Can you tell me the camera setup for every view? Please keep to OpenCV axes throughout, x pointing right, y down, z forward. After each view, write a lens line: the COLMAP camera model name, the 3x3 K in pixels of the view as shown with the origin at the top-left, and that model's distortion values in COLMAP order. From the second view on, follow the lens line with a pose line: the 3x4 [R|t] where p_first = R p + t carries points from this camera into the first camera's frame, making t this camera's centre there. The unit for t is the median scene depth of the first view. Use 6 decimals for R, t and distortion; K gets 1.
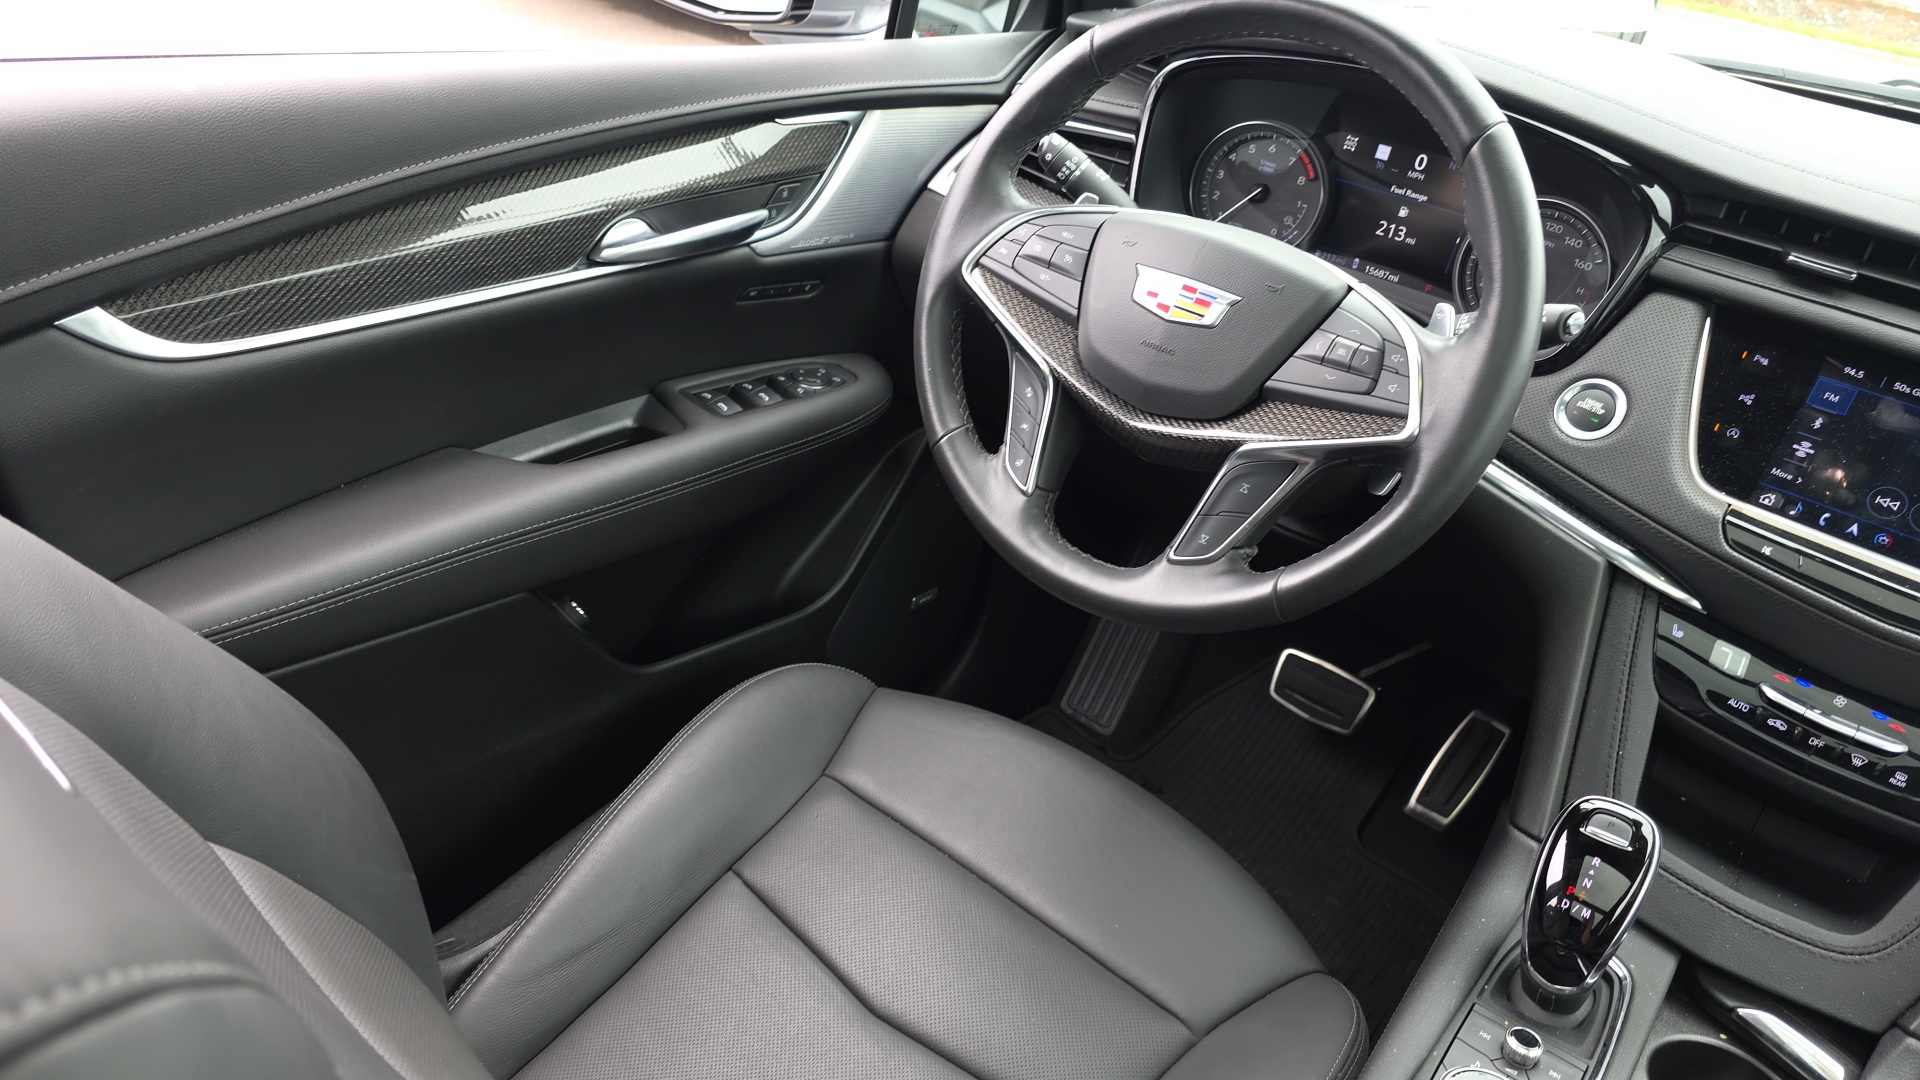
lens RADIAL K [[1322.8, 0, 922.3], [0, 1322.8, 547.6], [0, 0, 1]] dist [0.046599, -0.045430]
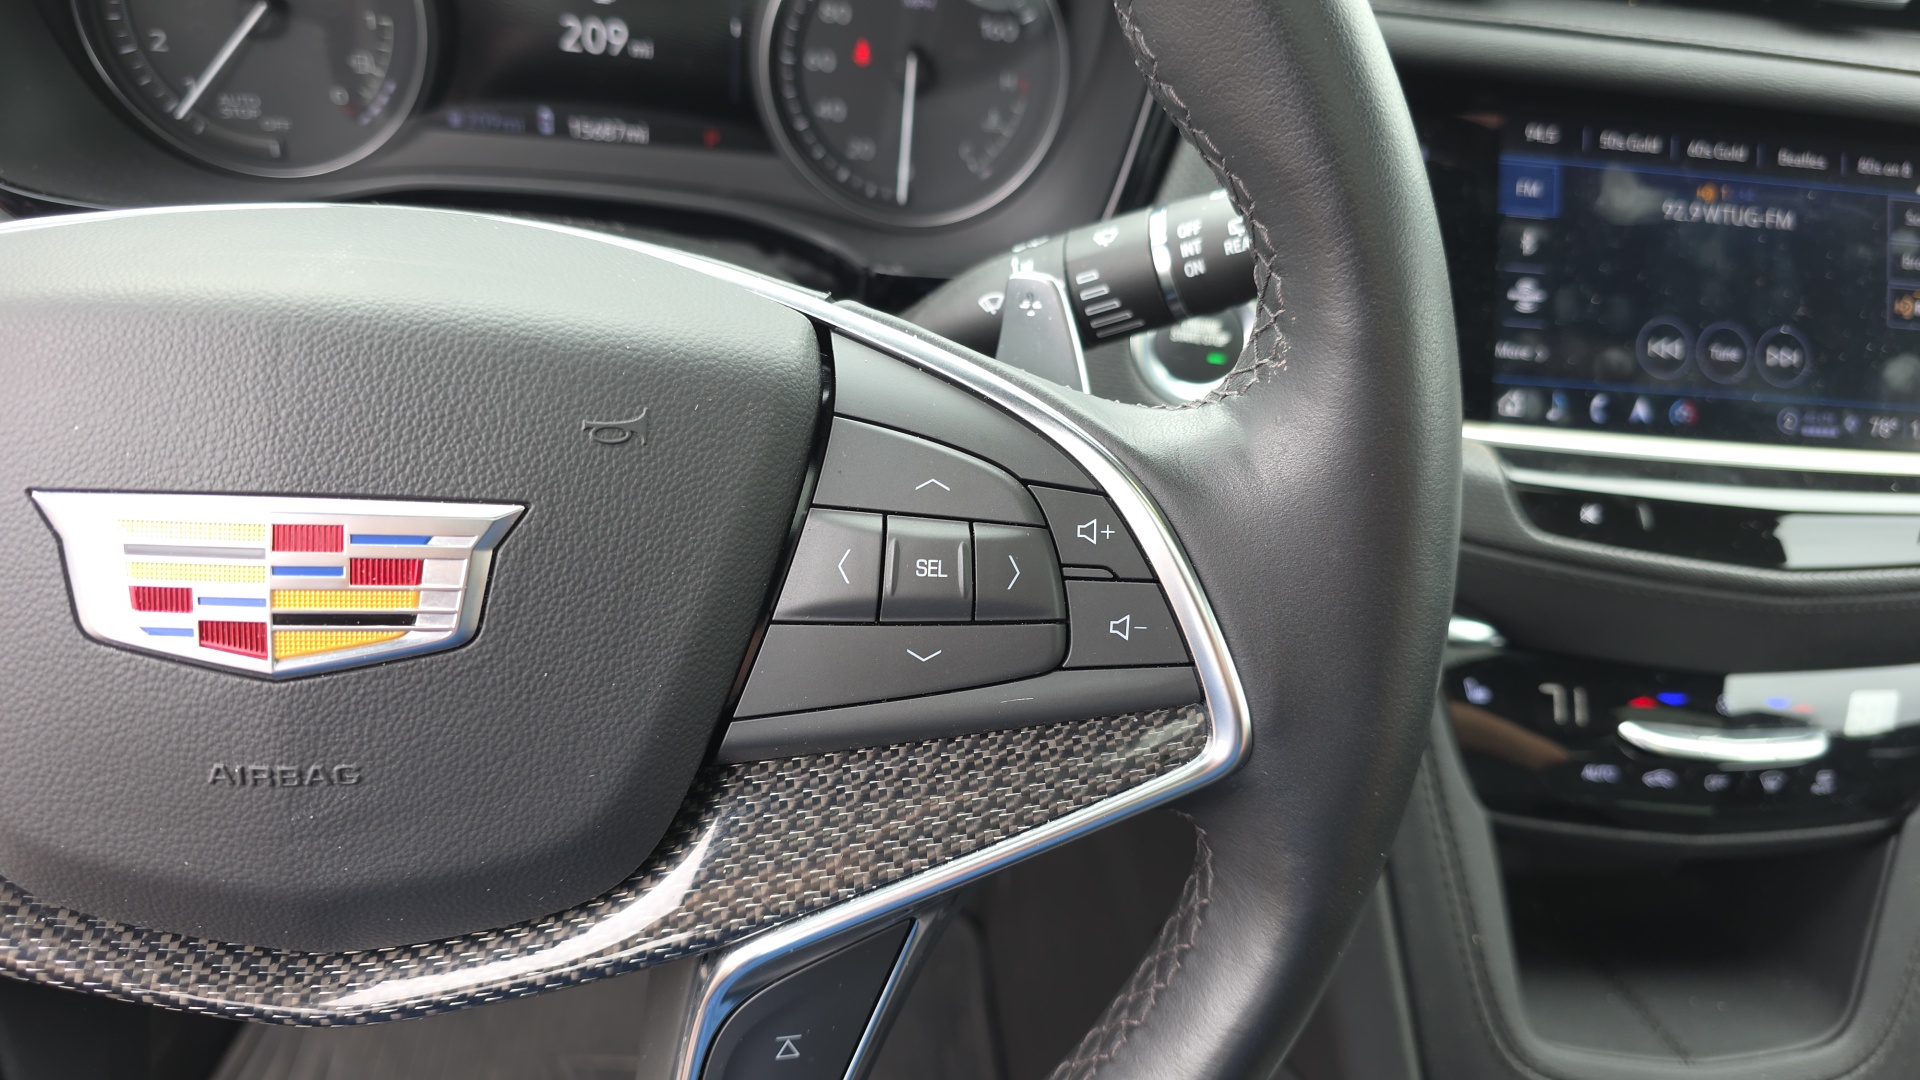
lens RADIAL K [[1349.6, 0, 960.0], [0, 1349.6, 540.0], [0, 0, 1]] dist [0.022879, -0.051797]
pose [[0.722778, -0.436295, 0.535946, 0.145159], [0.333616, 0.899449, 0.282296, -0.213809], [-0.605221, -0.025237, 0.795657, 0.682003]]
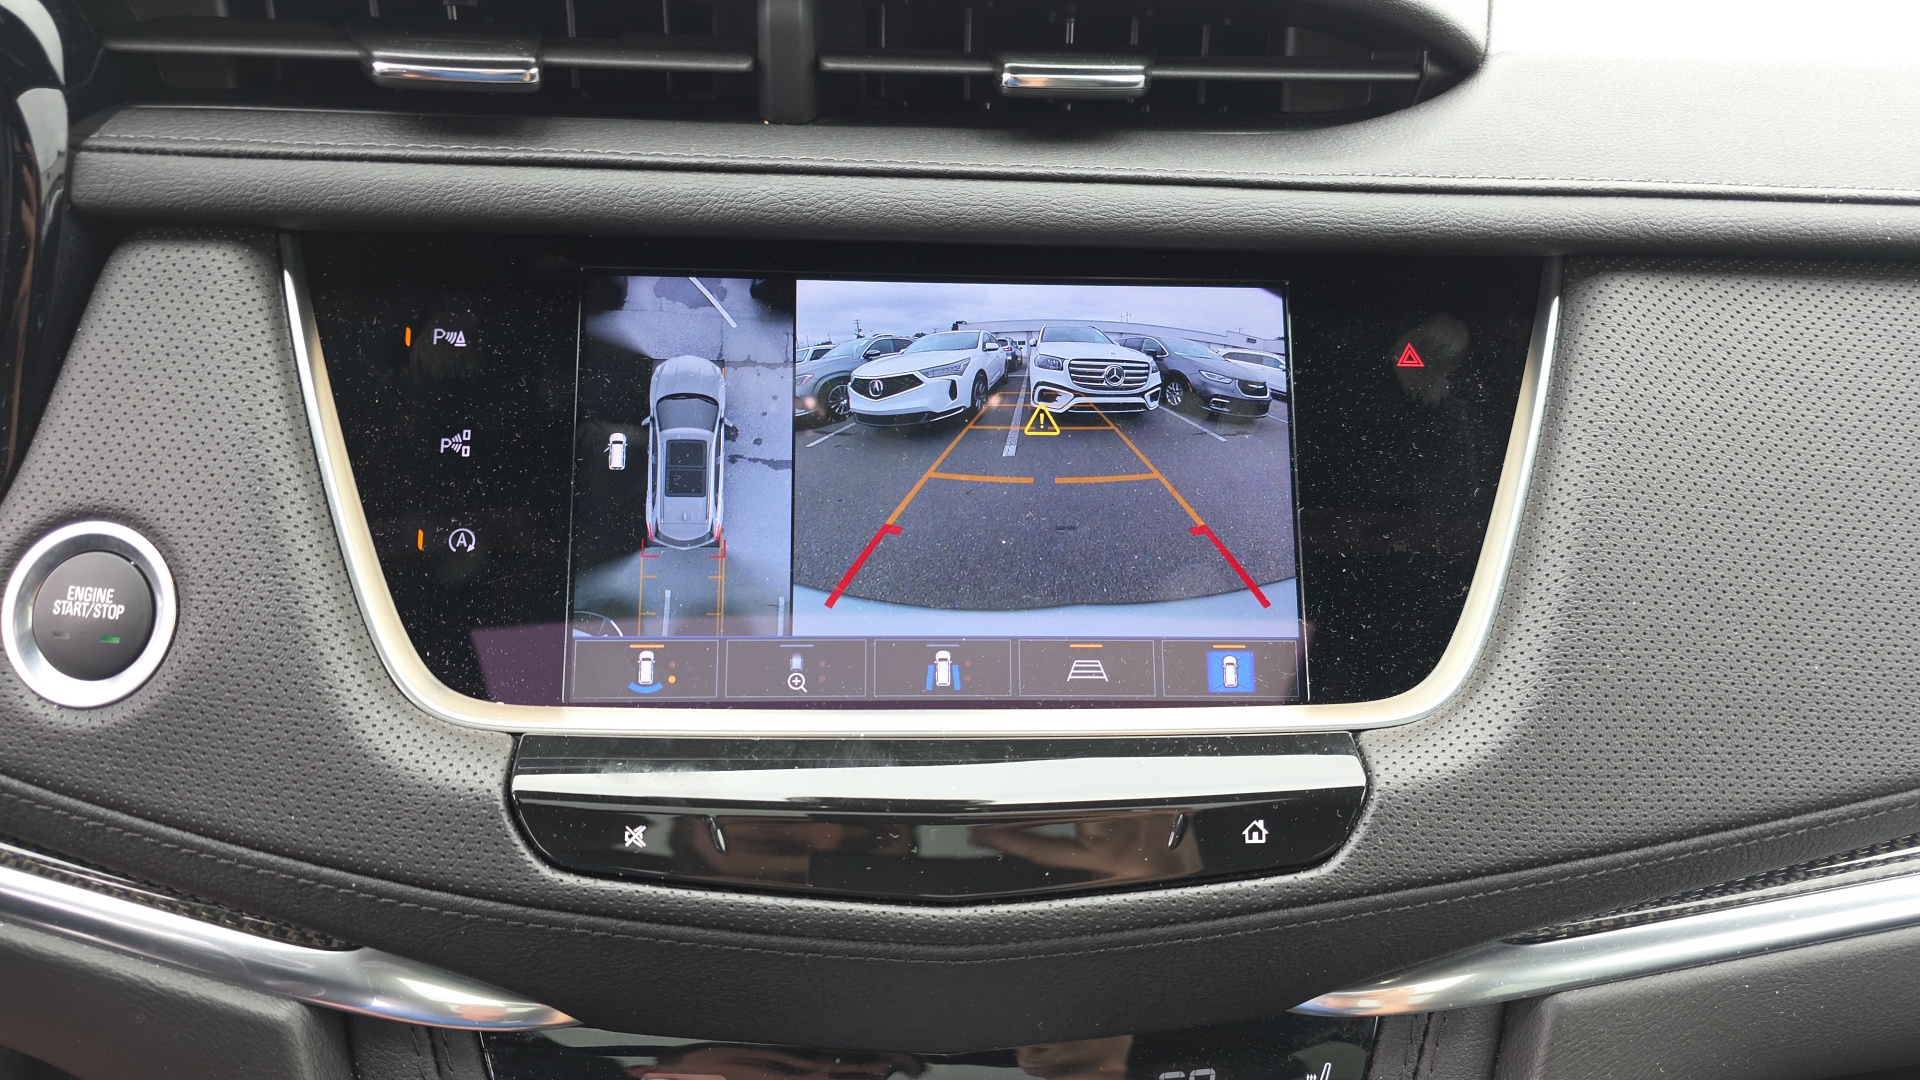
lens RADIAL K [[1334.1, 0, 960.0], [0, 1334.1, 540.0], [0, 0, 1]] dist [0.030140, -0.044250]
pose [[0.727059, -0.402505, 0.556215, 0.496190], [0.396061, 0.907628, 0.139092, -0.082497], [-0.560821, 0.119167, 0.819316, 0.605658]]
